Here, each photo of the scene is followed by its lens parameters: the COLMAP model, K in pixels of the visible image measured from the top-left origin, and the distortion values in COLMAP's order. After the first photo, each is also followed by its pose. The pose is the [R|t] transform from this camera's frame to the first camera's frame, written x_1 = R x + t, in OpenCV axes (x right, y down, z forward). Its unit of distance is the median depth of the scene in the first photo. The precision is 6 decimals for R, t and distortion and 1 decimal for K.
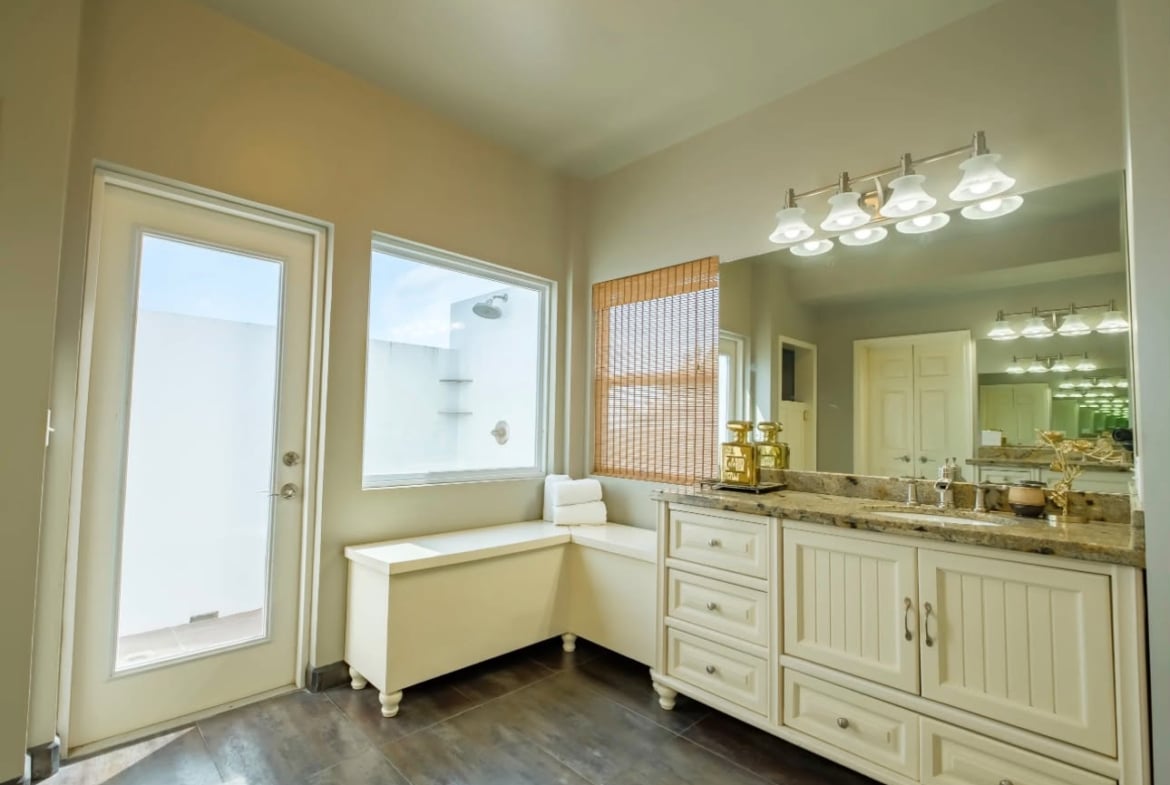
lens RADIAL K [[535.2, 0, 581.5], [0, 535.2, 395.6], [0, 0, 1]] dist [0.000817, -0.000079]
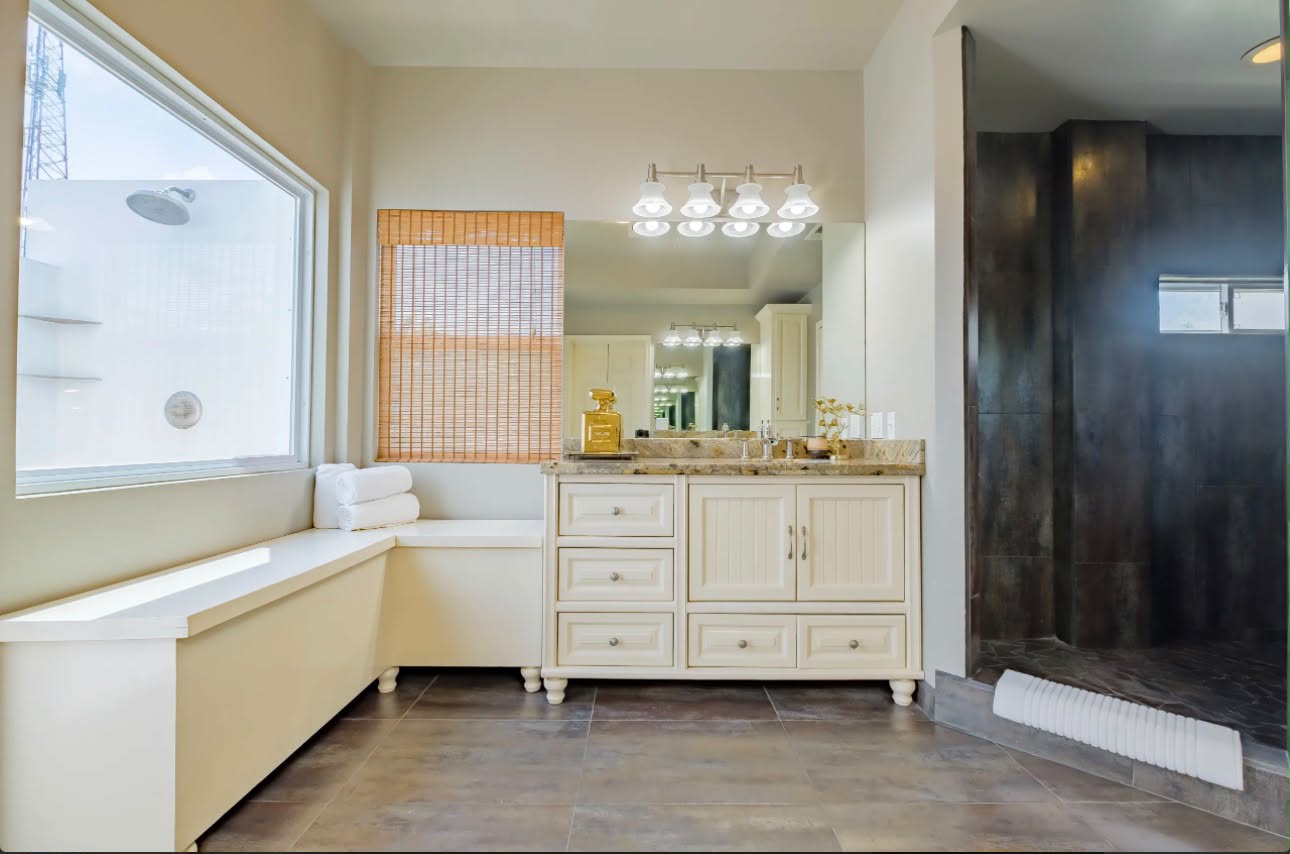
lens RADIAL K [[551.7, 0, 647.0], [0, 551.7, 422.6], [0, 0, 1]] dist [-0.001943, -0.000470]
pose [[0.695578, -0.003087, 0.718444, -0.394879], [-0.029244, 0.999040, 0.032606, 0.078788], [-0.717855, -0.043690, 0.694820, 0.264710]]
